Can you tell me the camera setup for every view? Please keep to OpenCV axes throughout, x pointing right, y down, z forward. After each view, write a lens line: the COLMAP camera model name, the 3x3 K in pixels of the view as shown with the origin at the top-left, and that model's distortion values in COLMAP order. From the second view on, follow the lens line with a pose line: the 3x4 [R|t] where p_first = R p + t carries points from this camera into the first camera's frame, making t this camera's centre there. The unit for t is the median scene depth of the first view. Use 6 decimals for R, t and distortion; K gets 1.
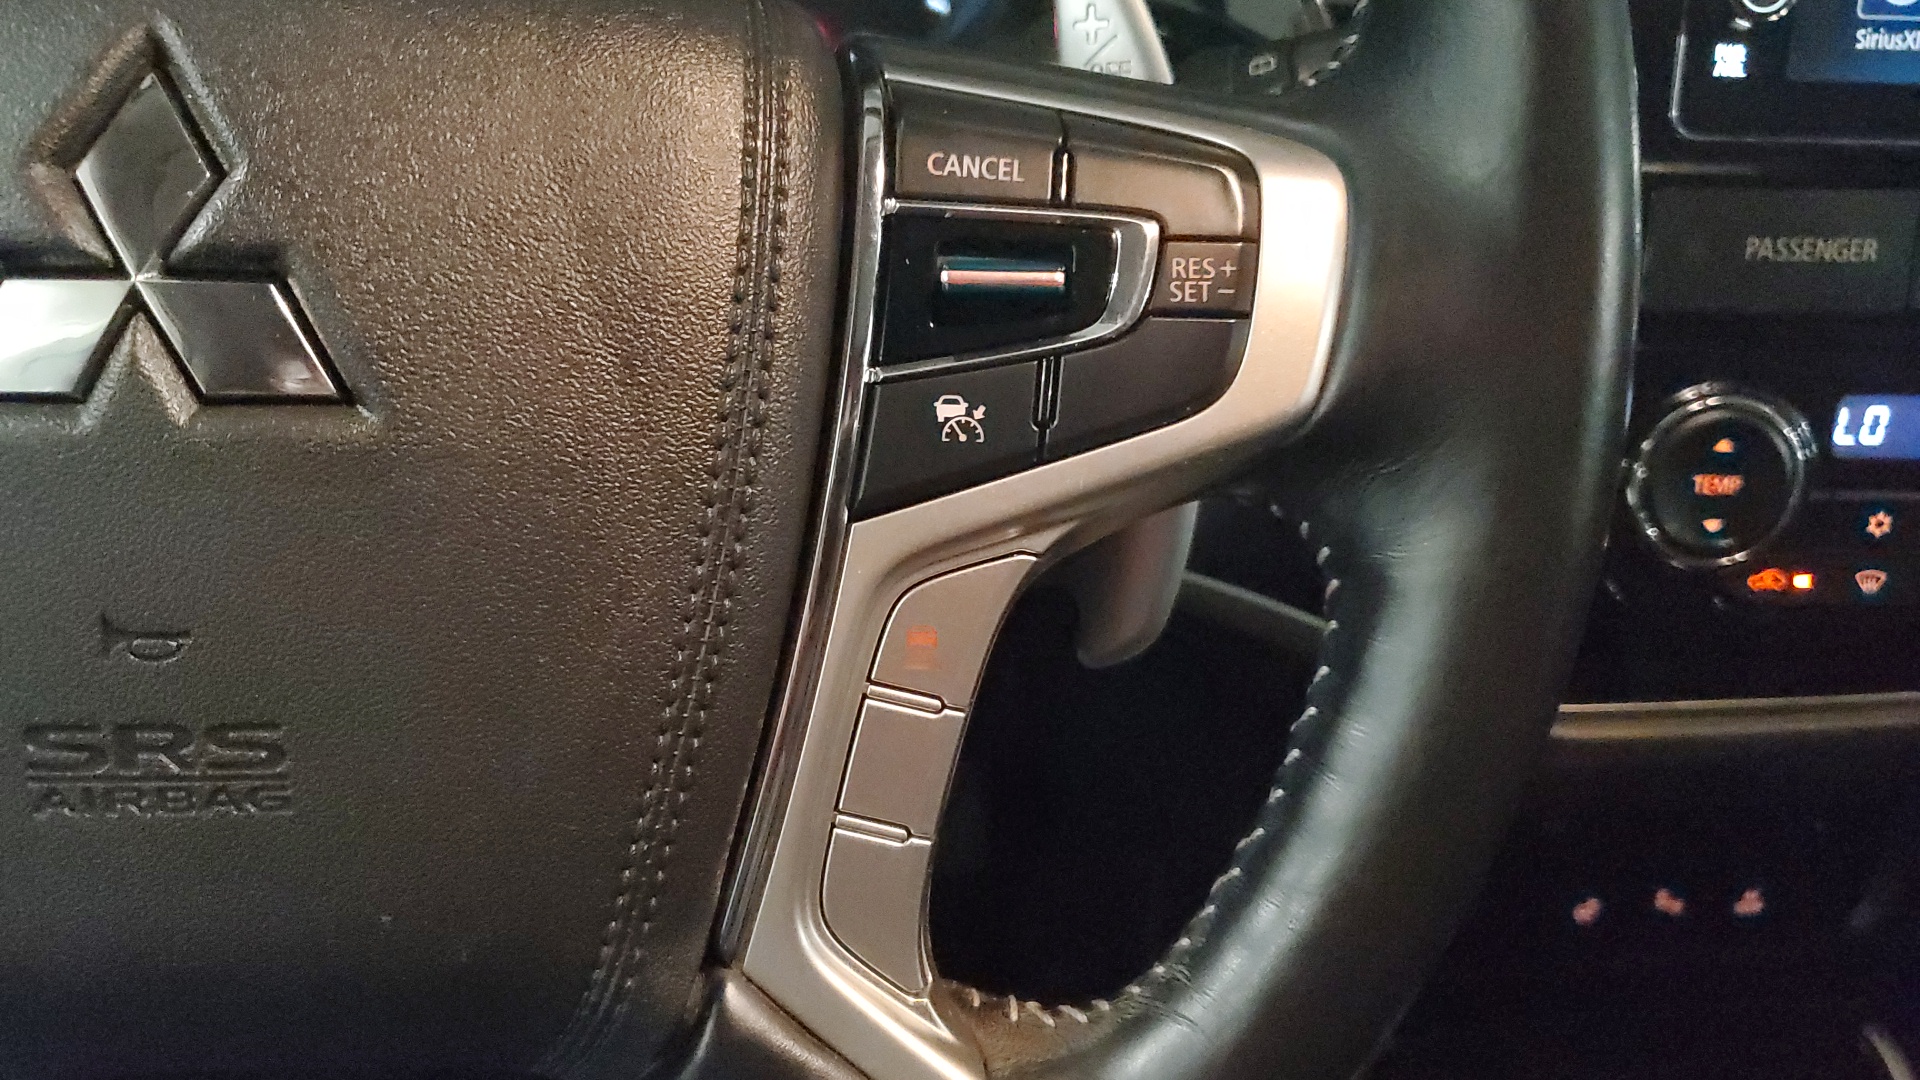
lens RADIAL K [[1560.4, 0, 940.7], [0, 1560.4, 504.1], [0, 0, 1]] dist [0.090583, -0.146792]
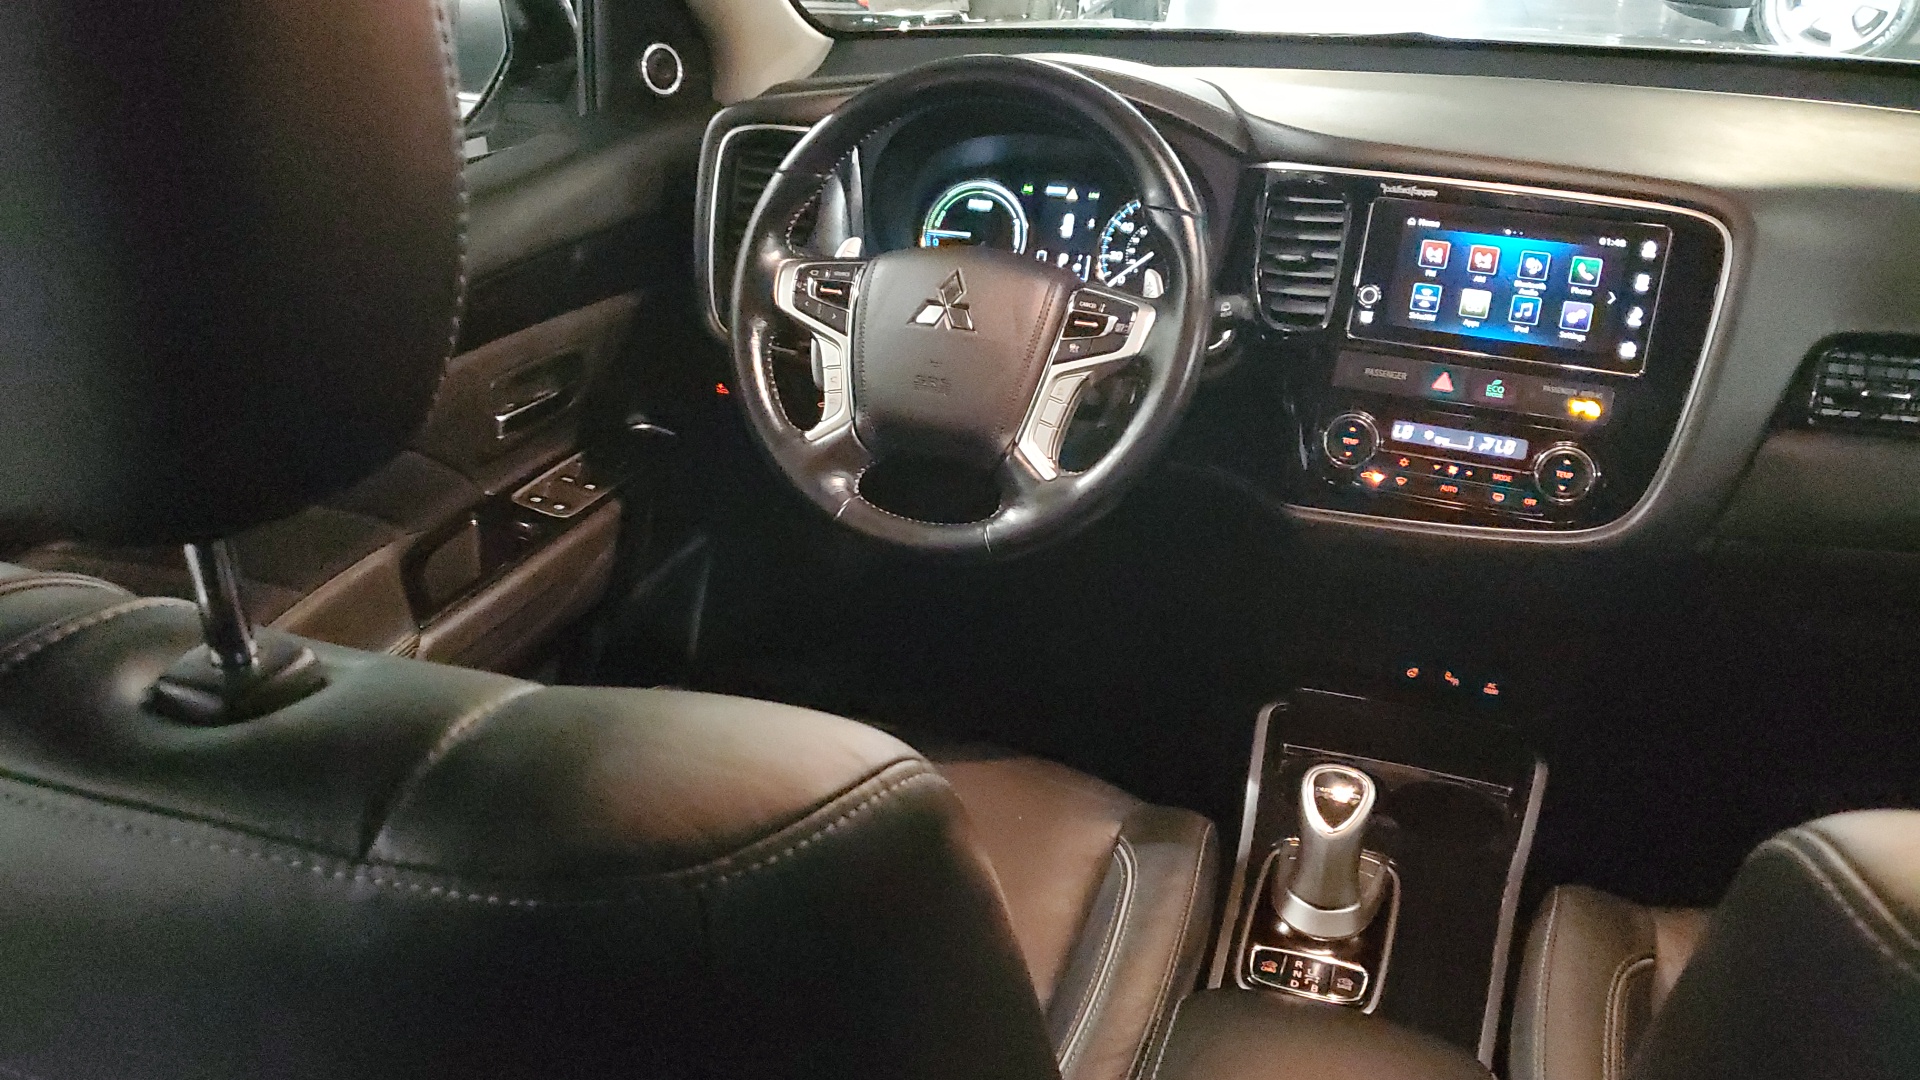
lens RADIAL K [[1560.4, 0, 941.7], [0, 1560.4, 554.0], [0, 0, 1]] dist [0.090583, -0.146792]
pose [[0.893360, 0.171742, -0.415225, 1.857318], [-0.223685, 0.971416, -0.079470, 1.099642], [0.389708, 0.163875, 0.906241, -3.738318]]
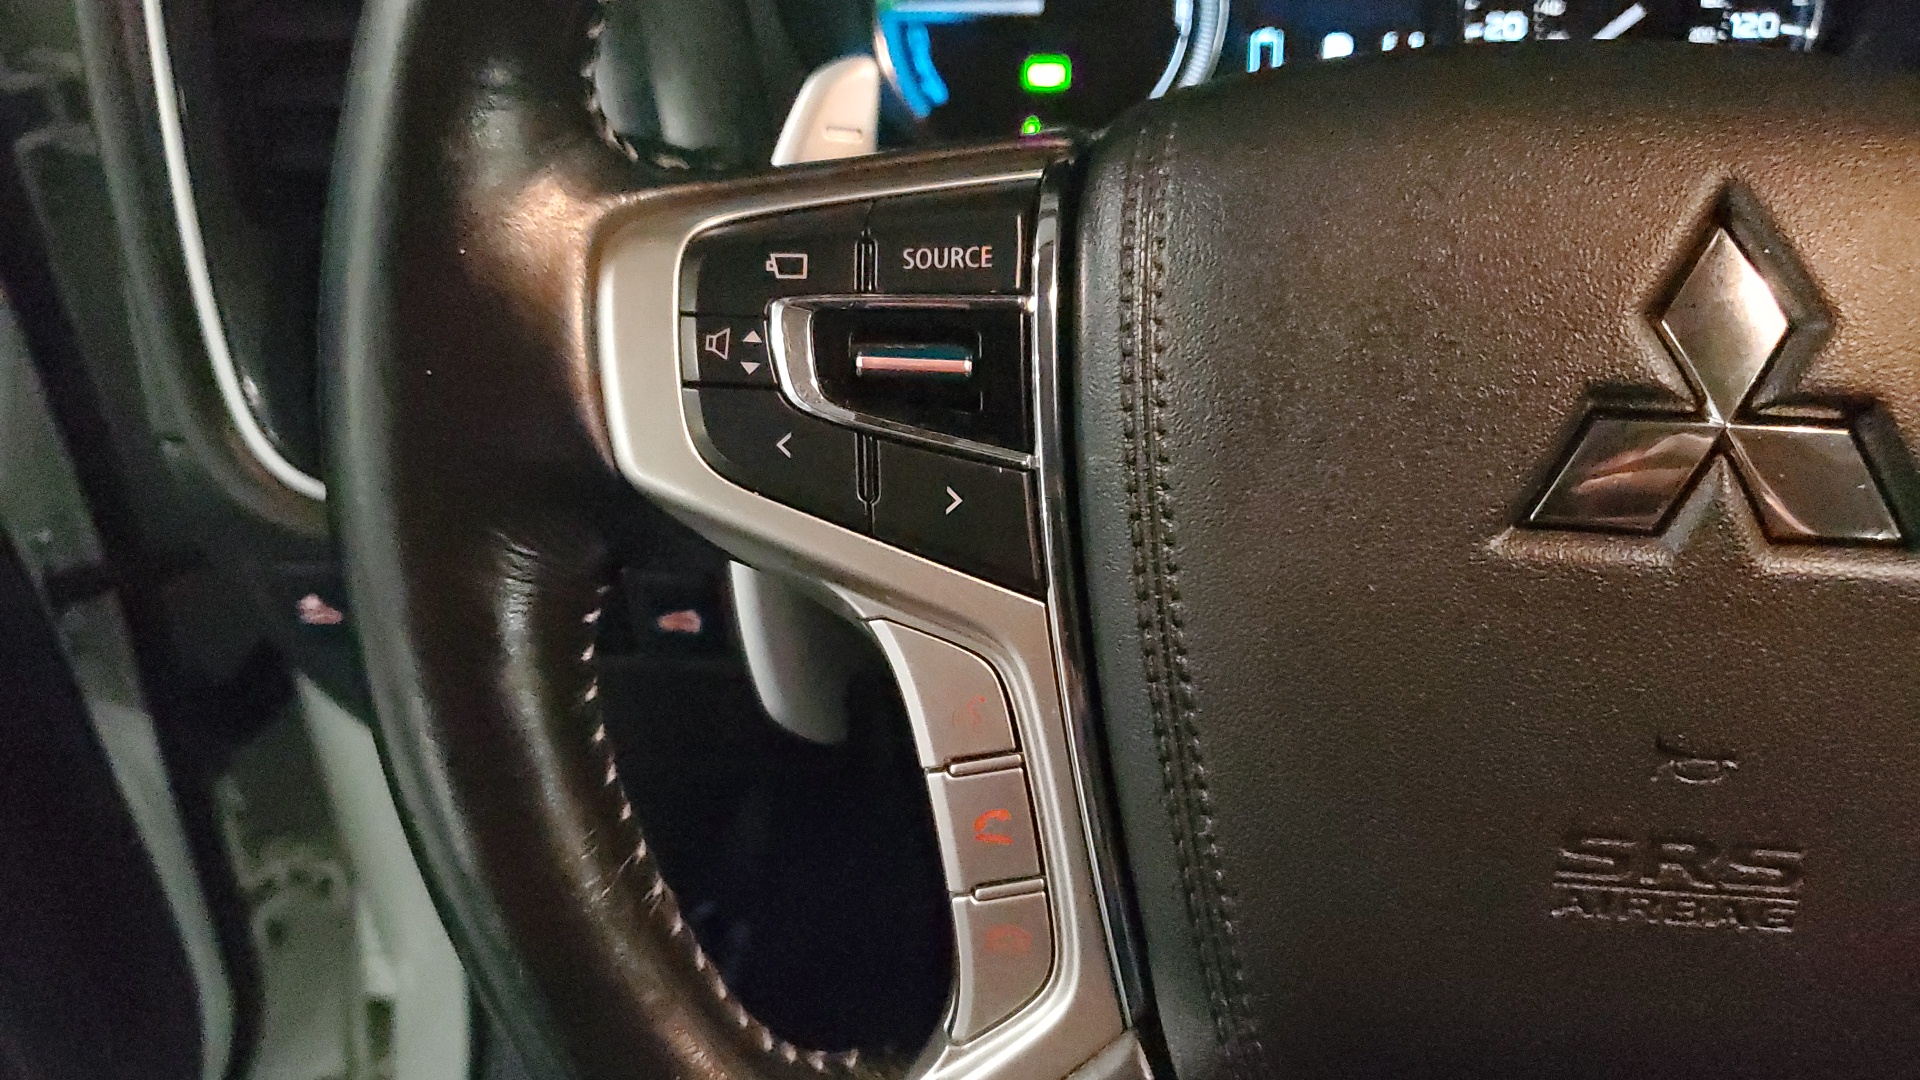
lens RADIAL K [[1560.4, 0, 952.0], [0, 1560.4, 522.6], [0, 0, 1]] dist [0.090583, -0.146792]
pose [[0.985737, 0.051371, -0.160261, -0.706566], [-0.052630, 0.998608, -0.003617, -0.030237], [0.159852, 0.011999, 0.987068, -0.094260]]
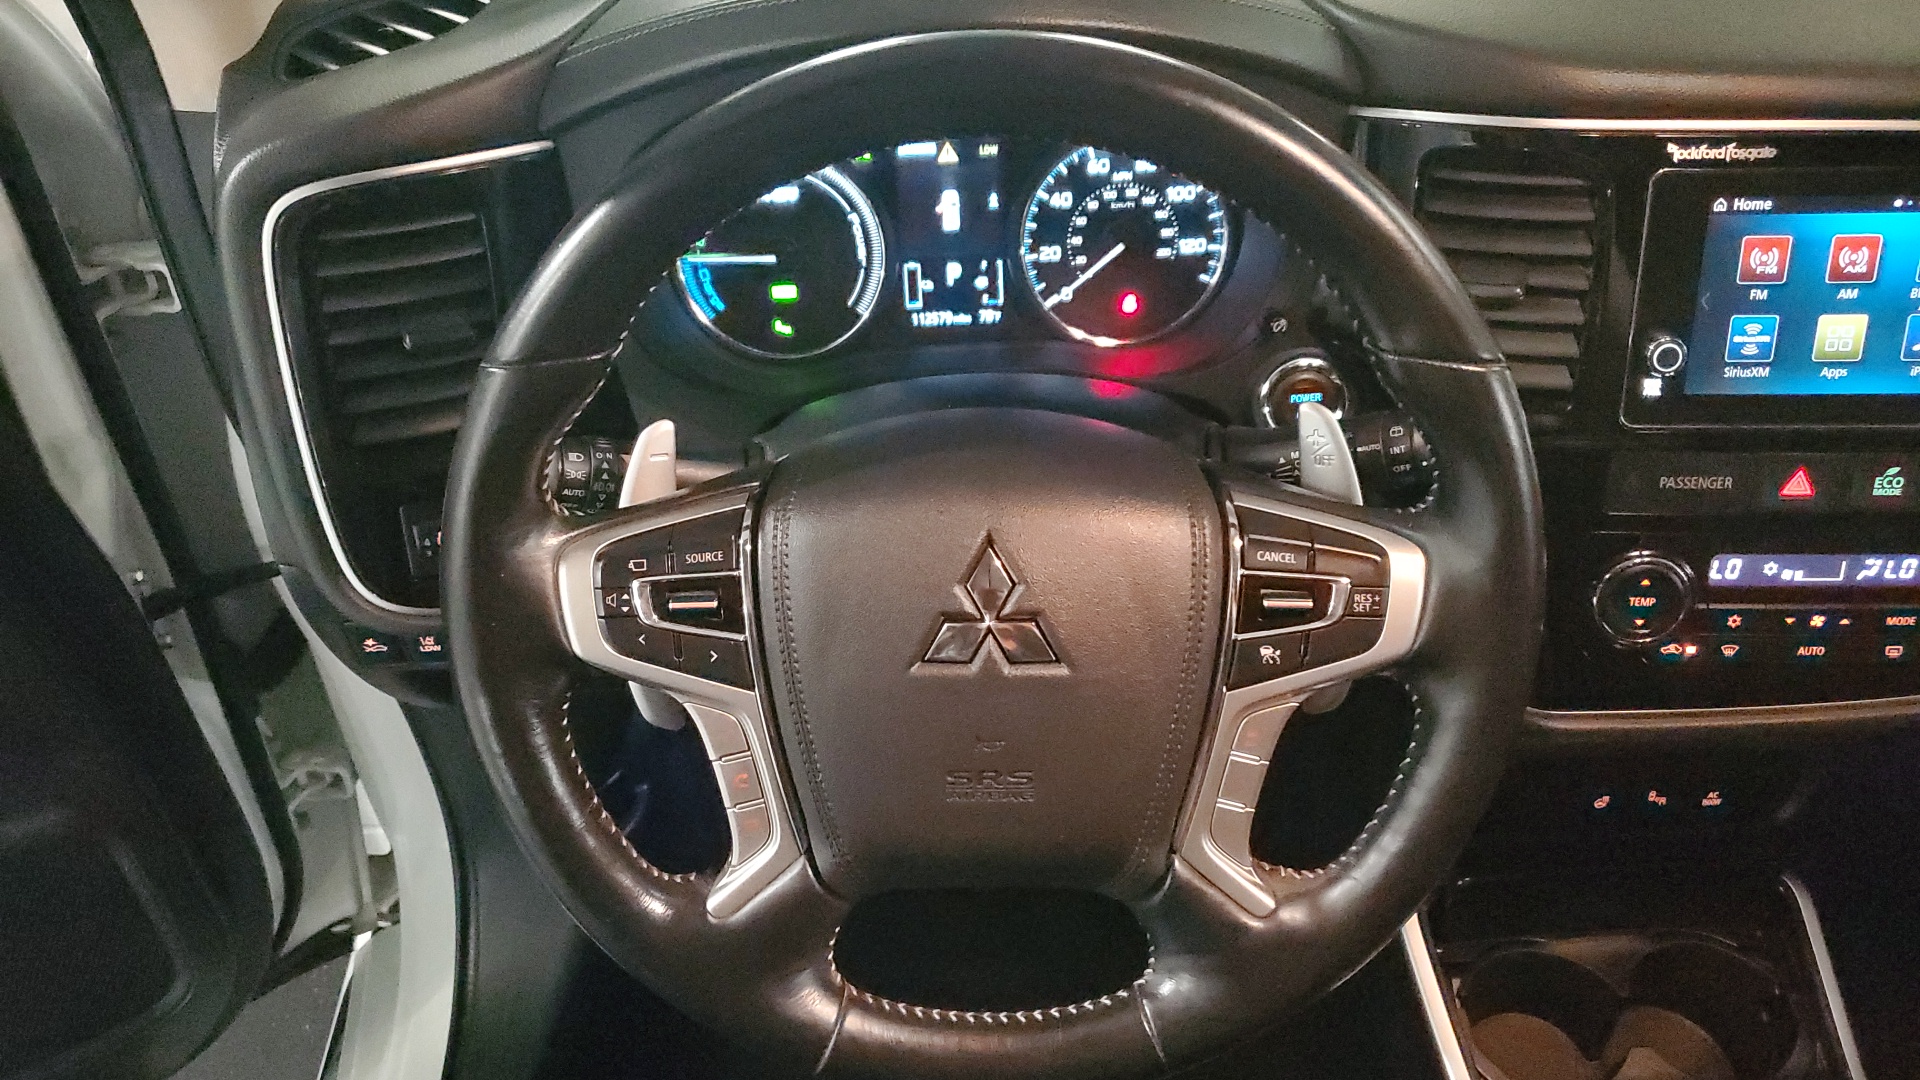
lens RADIAL K [[1560.4, 0, 940.2], [0, 1560.4, 522.6], [0, 0, 1]] dist [0.090583, -0.146792]
pose [[0.996032, -0.000268, -0.089000, -0.284752], [0.010772, 0.993006, 0.117569, -0.550324], [0.088346, -0.118061, 0.989068, -1.511794]]
